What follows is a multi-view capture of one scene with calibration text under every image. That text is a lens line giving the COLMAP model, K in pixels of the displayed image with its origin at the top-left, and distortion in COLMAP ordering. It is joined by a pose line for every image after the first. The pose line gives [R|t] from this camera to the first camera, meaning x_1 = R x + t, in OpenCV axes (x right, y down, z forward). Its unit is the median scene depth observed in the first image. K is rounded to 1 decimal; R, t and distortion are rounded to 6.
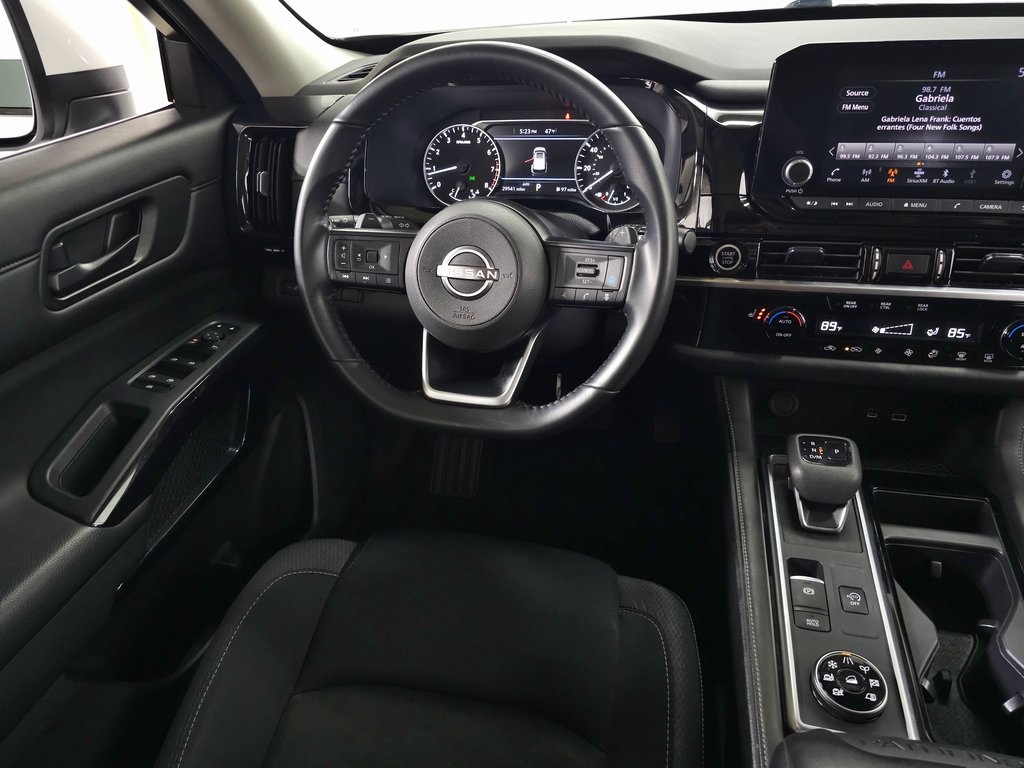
lens RADIAL K [[688.7, 0, 512.5], [0, 688.7, 382.2], [0, 0, 1]] dist [0.055372, -0.060189]
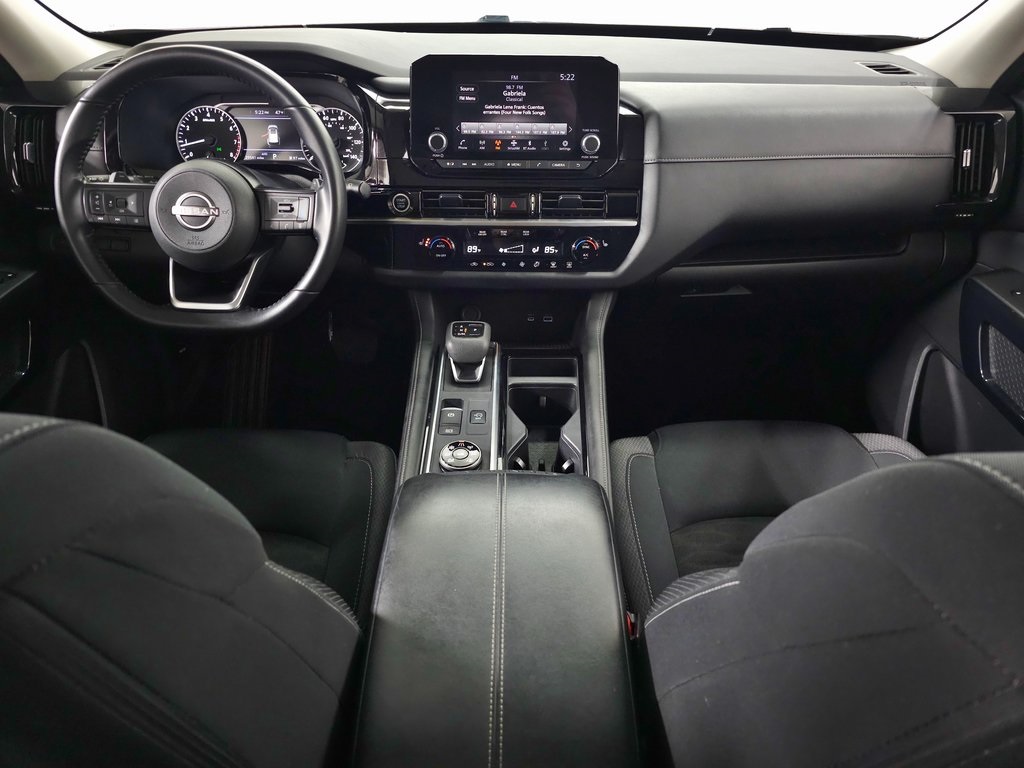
lens RADIAL K [[688.7, 0, 512.5], [0, 688.7, 382.2], [0, 0, 1]] dist [0.055372, -0.060189]
pose [[0.973771, -0.071533, 0.215991, 0.206240], [0.069433, 0.997436, 0.017307, 0.183532], [-0.216676, -0.001856, 0.976242, -0.449809]]
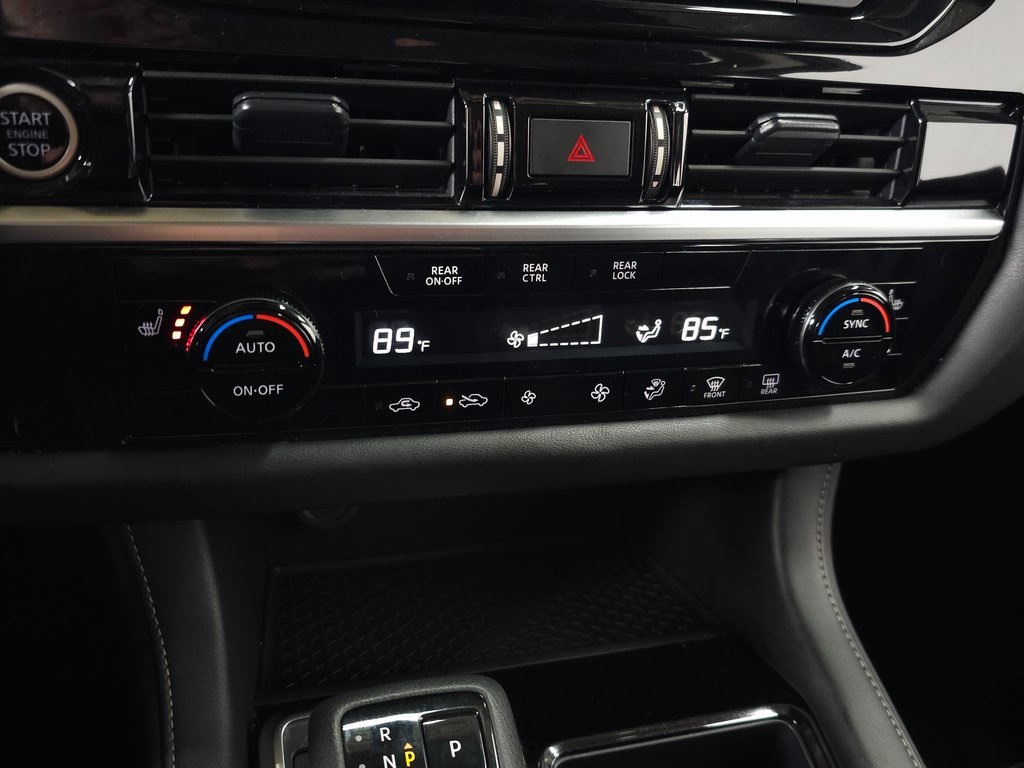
lens RADIAL K [[874.9, 0, 512.3], [0, 874.9, 371.6], [0, 0, 1]] dist [0.088927, -0.164891]
pose [[0.870617, -0.136309, 0.472700, 0.308218], [0.103190, 0.990072, 0.095444, -0.102019], [-0.481017, -0.034318, 0.876039, 0.612269]]
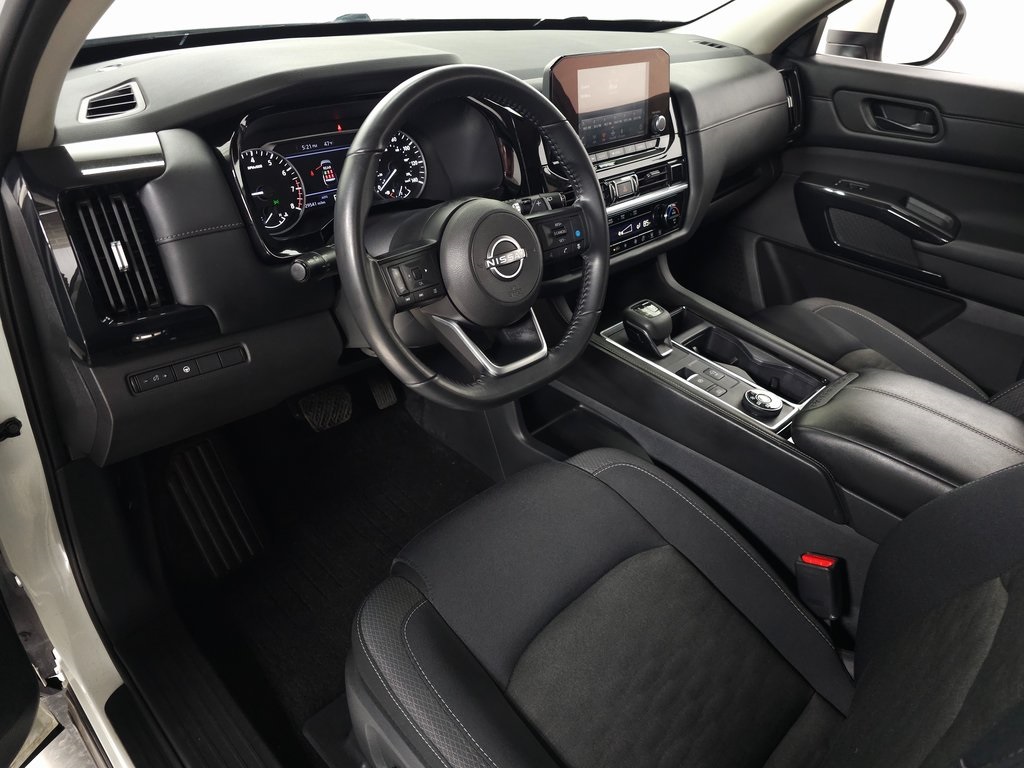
lens RADIAL K [[688.7, 0, 512.5], [0, 688.7, 382.2], [0, 0, 1]] dist [0.055372, -0.060189]
pose [[0.522004, -0.391962, 0.757547, -0.946336], [0.386286, 0.900492, 0.199744, -0.180427], [-0.760457, 0.188363, 0.621470, 0.265866]]
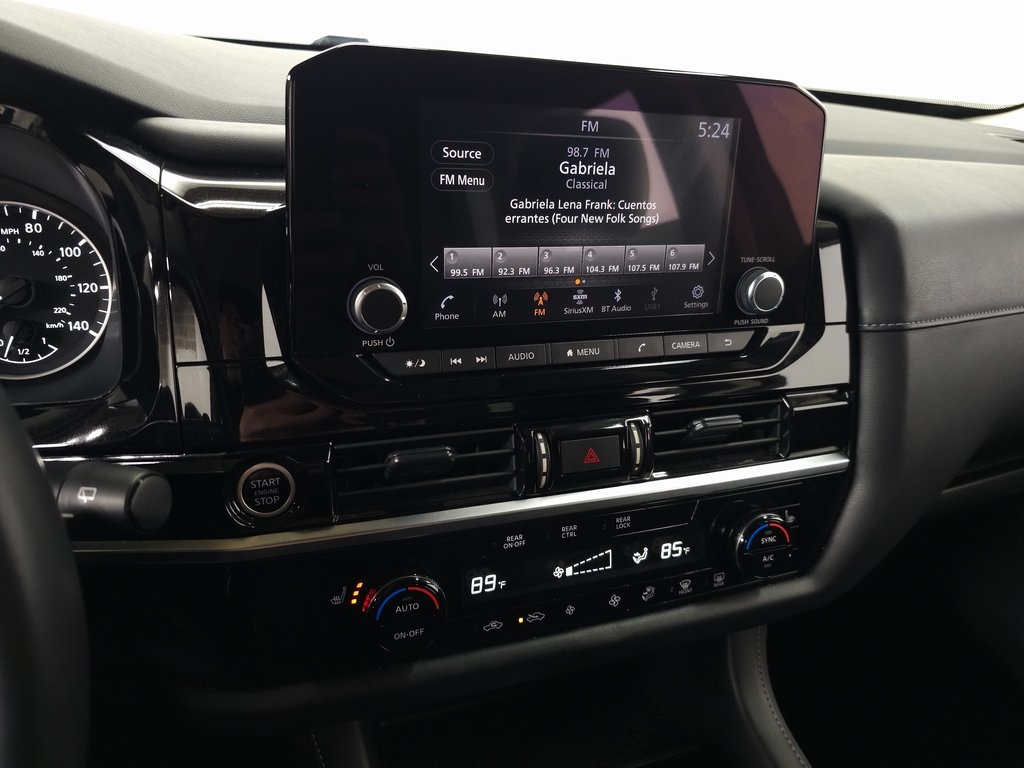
lens RADIAL K [[688.7, 0, 512.5], [0, 688.7, 382.2], [0, 0, 1]] dist [0.055372, -0.060189]
pose [[0.835841, -0.128250, 0.533781, 0.218261], [0.180232, 0.982541, -0.046151, -0.205456], [-0.518543, 0.134780, 0.844362, 0.537485]]
